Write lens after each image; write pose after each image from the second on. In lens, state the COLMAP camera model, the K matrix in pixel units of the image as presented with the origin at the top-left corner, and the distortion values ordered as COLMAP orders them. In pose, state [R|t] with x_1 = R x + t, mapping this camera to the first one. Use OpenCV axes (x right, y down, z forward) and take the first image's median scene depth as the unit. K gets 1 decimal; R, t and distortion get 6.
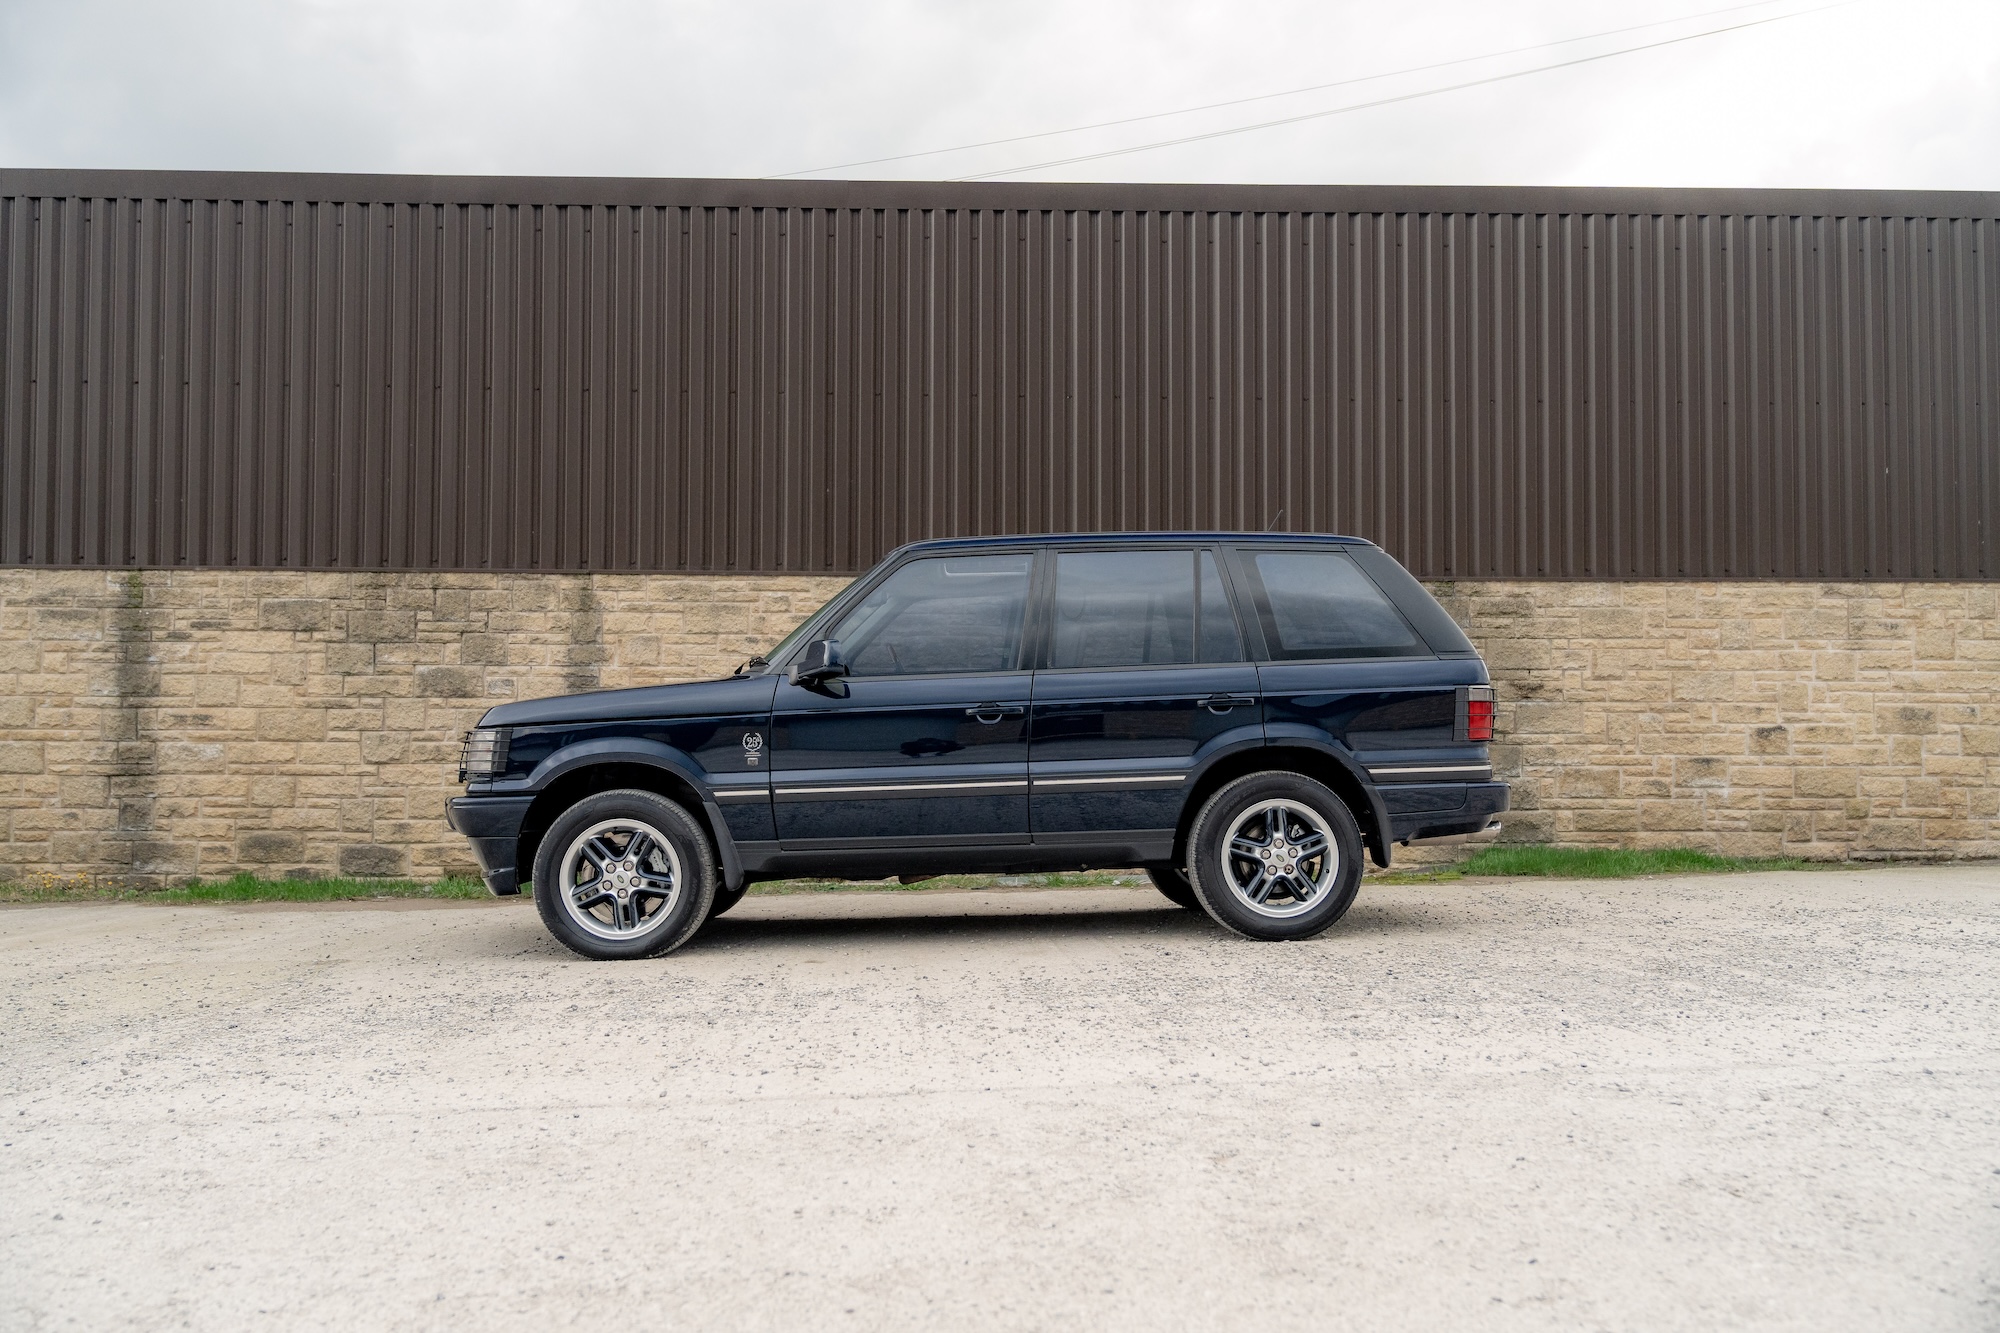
lens RADIAL K [[1536.3, 0, 993.8], [0, 1536.3, 660.8], [0, 0, 1]] dist [0.033997, -0.038766]
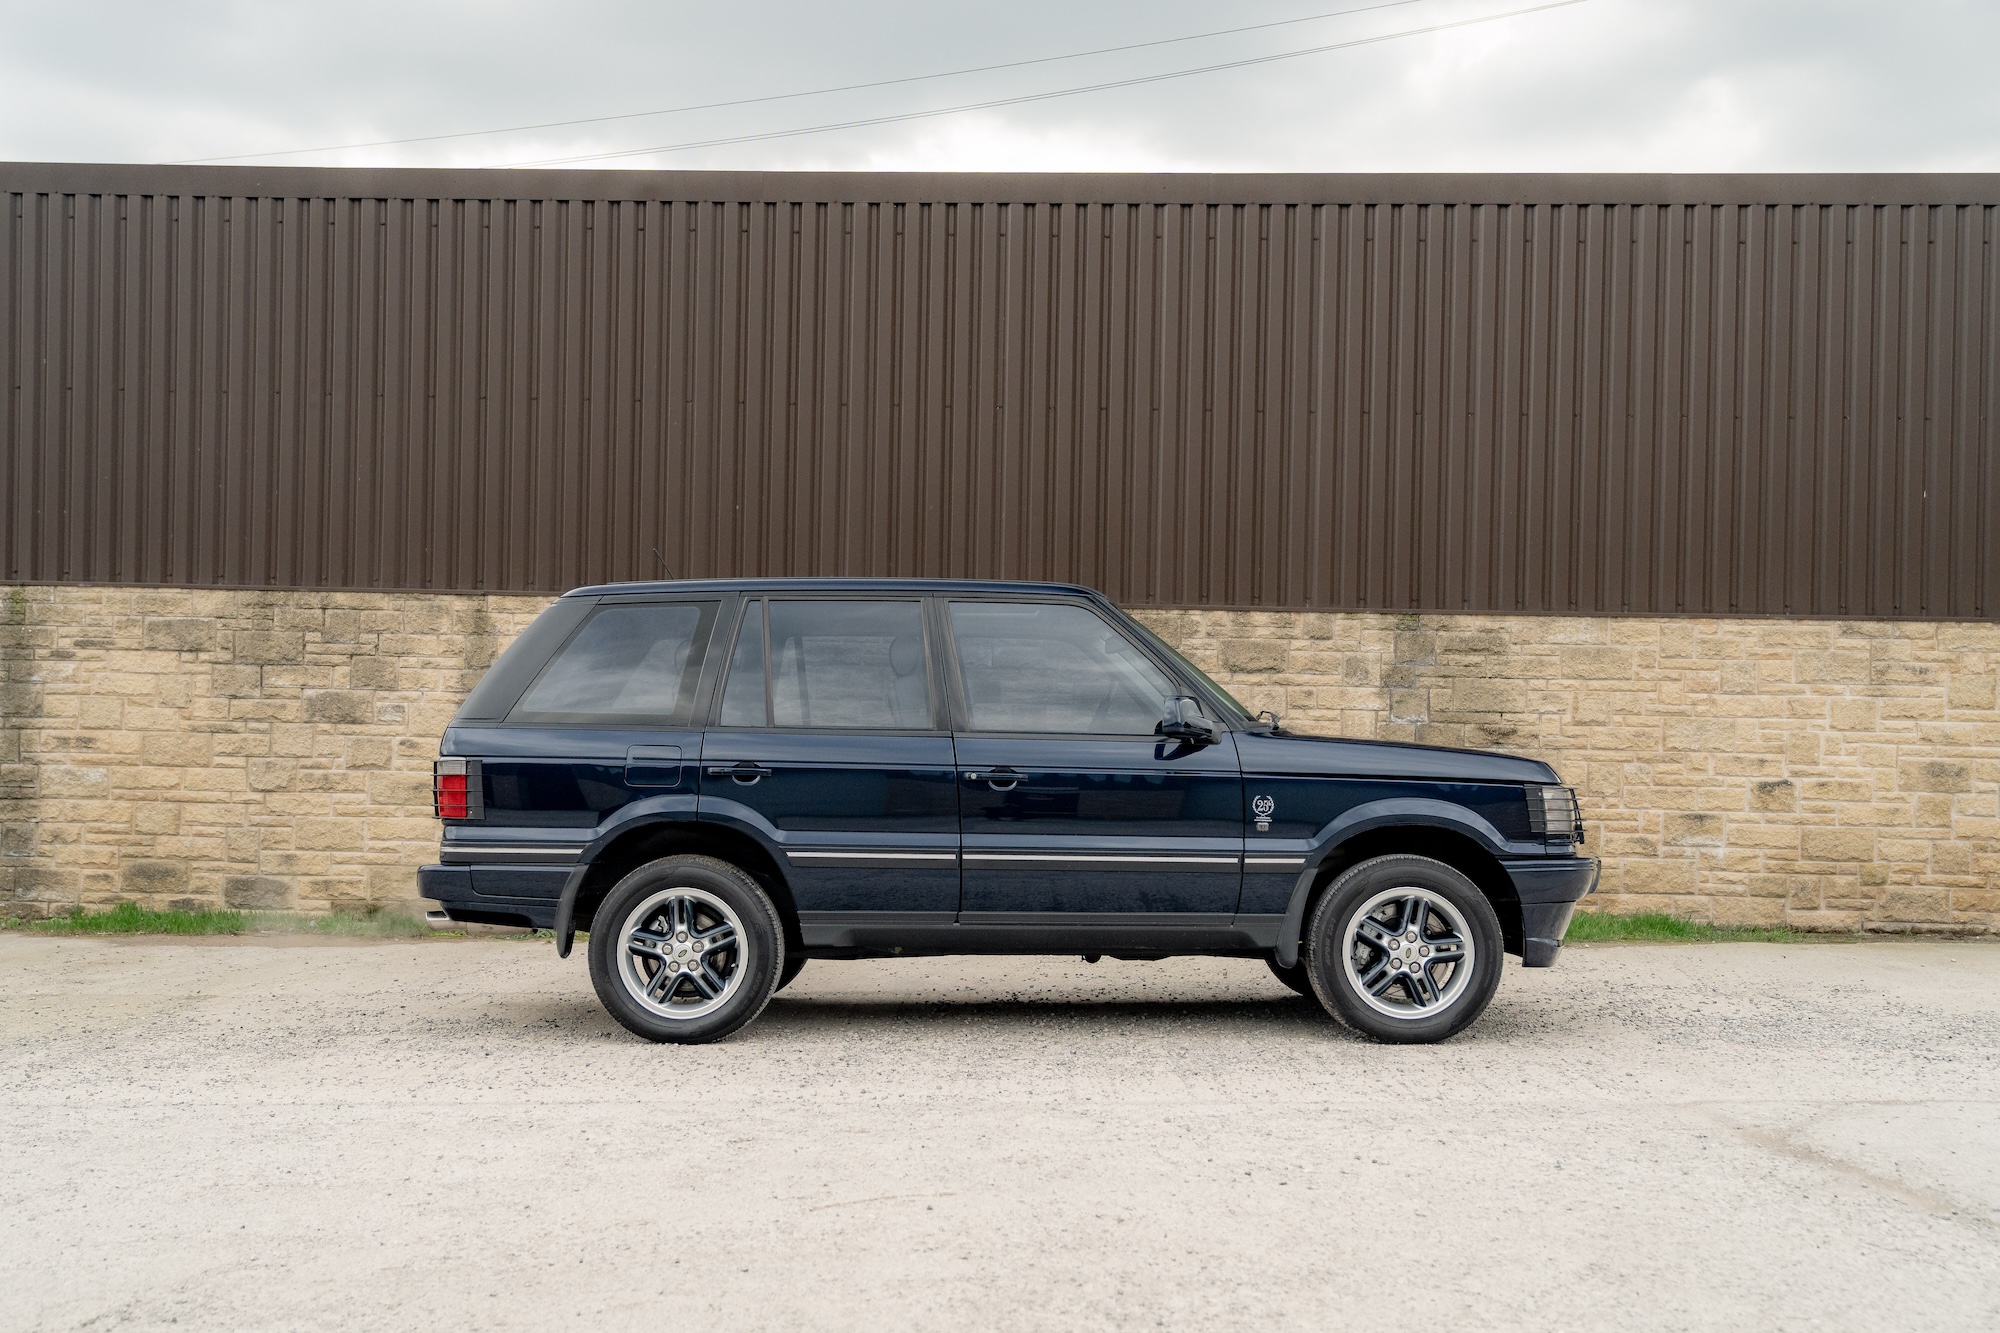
lens RADIAL K [[2157.7, 0, 1000.0], [0, 2157.7, 666.5], [0, 0, 1]] dist [0.042207, 0.010210]
pose [[0.997088, 0.016811, -0.074377, 0.152457], [-0.014506, 0.999401, 0.031426, -0.059073], [0.074861, -0.030256, 0.996735, -0.299445]]
